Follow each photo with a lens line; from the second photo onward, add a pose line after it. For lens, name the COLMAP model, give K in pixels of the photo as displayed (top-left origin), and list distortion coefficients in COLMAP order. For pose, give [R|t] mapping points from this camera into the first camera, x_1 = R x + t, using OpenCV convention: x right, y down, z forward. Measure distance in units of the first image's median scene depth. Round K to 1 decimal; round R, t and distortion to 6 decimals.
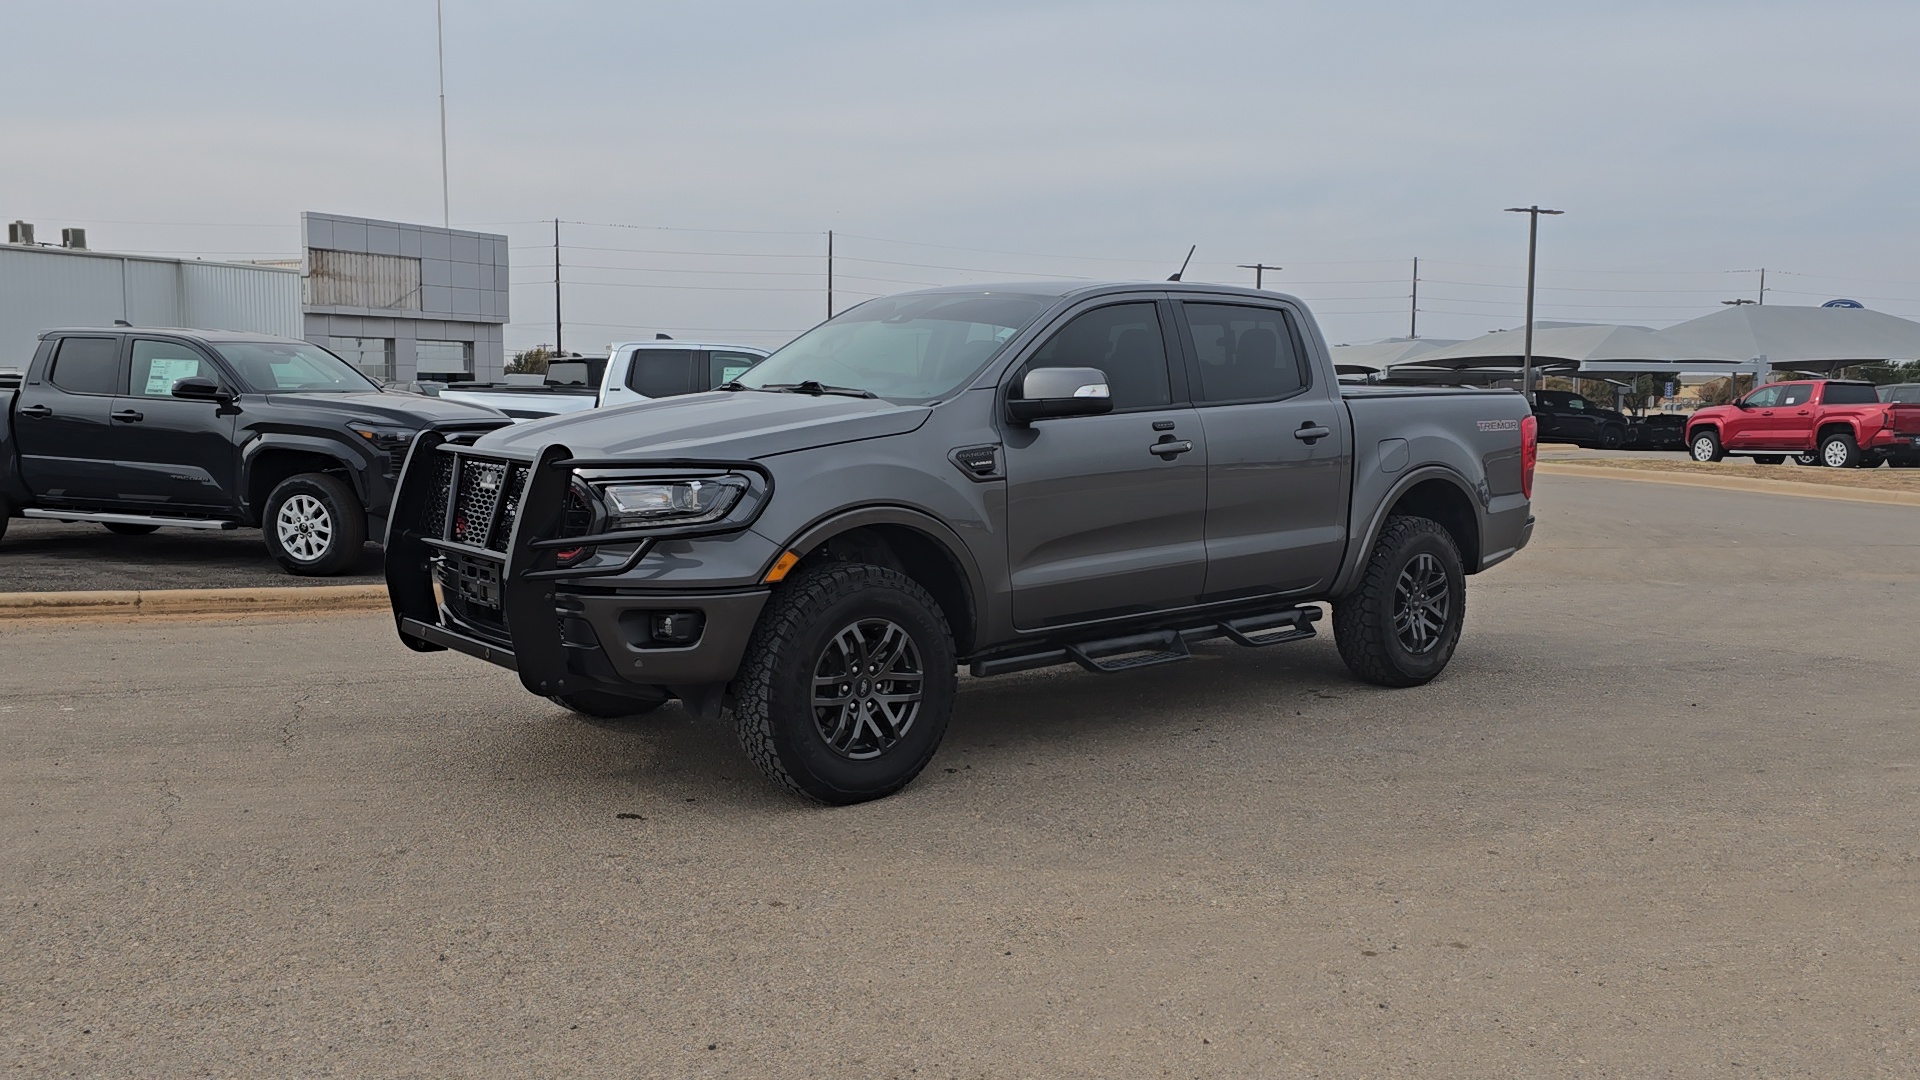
lens RADIAL K [[1562.9, 0, 972.2], [0, 1562.9, 533.7], [0, 0, 1]] dist [-0.004791, -0.003517]
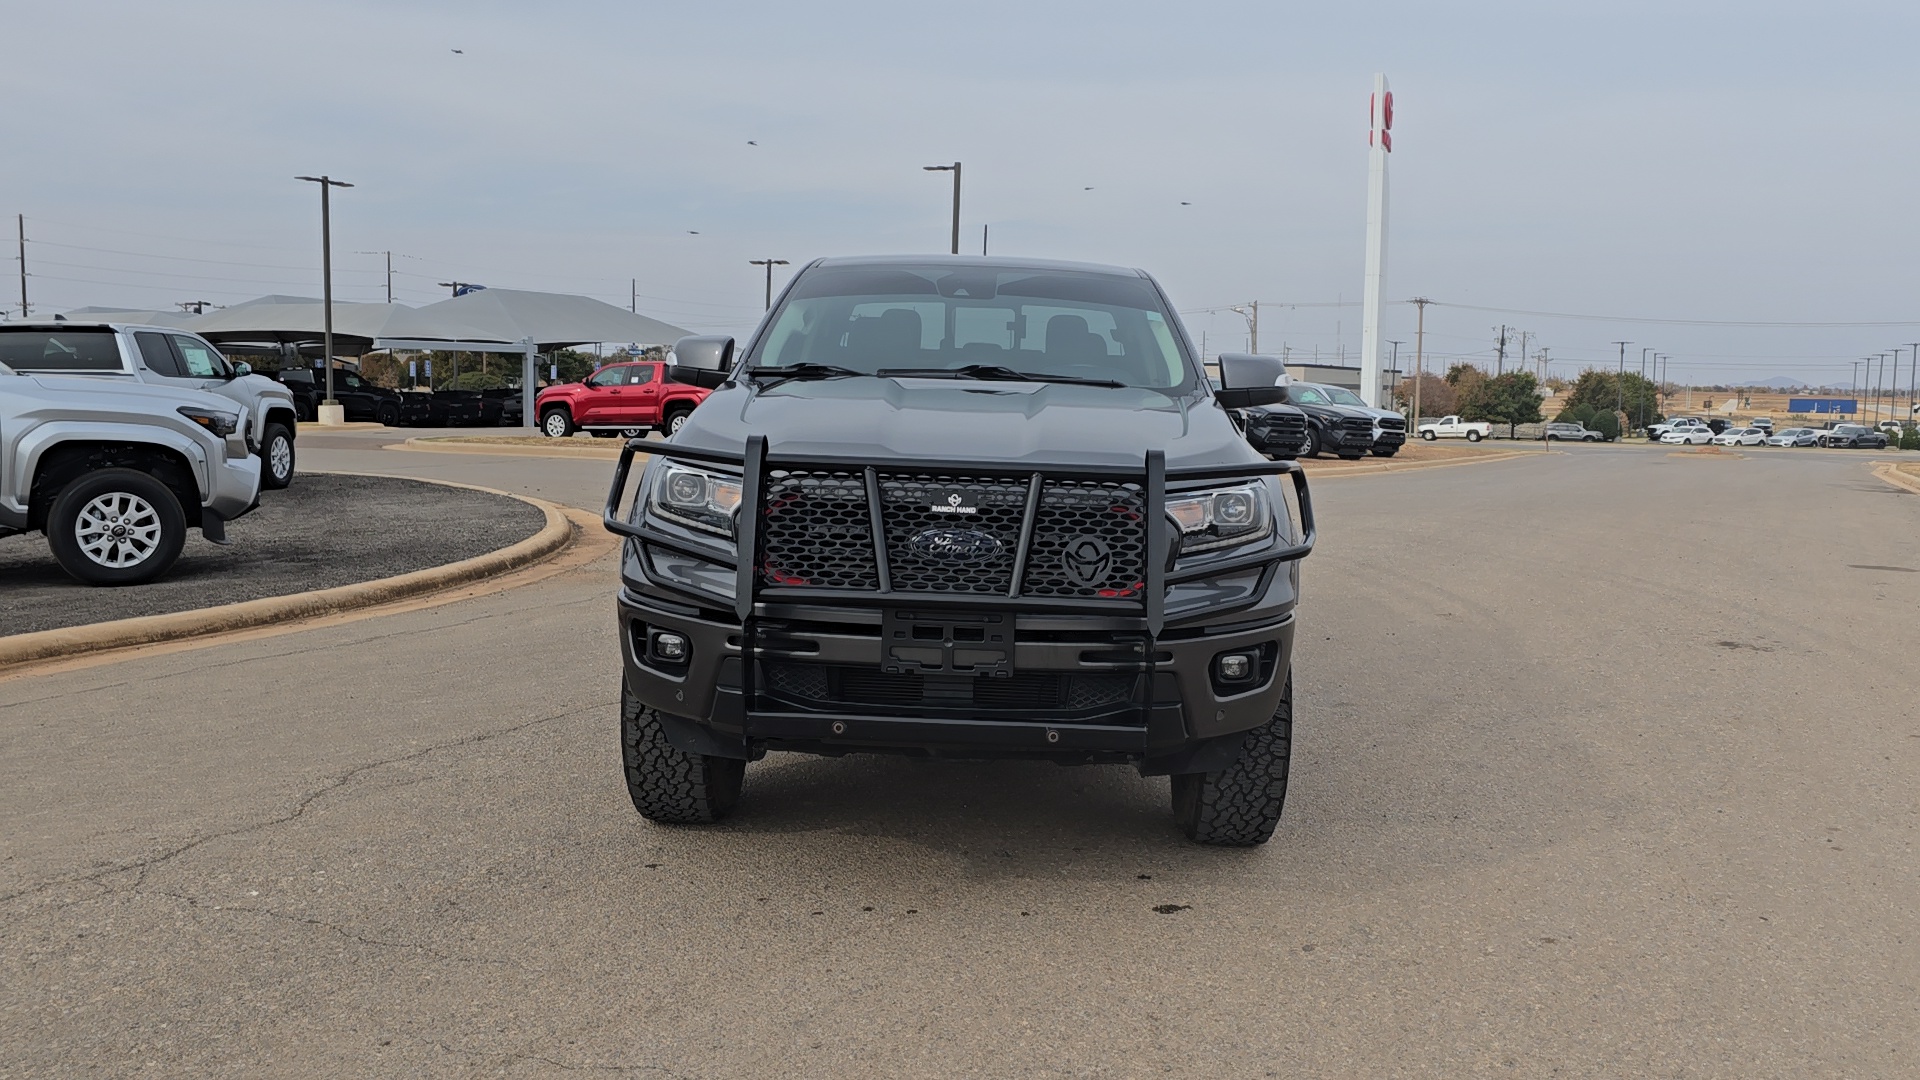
lens RADIAL K [[1562.9, 0, 972.2], [0, 1562.9, 533.7], [0, 0, 1]] dist [-0.004791, -0.003517]
pose [[0.683105, -0.067361, 0.727207, -0.118049], [0.056630, 0.997625, 0.039214, -0.006750], [-0.728122, 0.014394, 0.685297, 0.071305]]
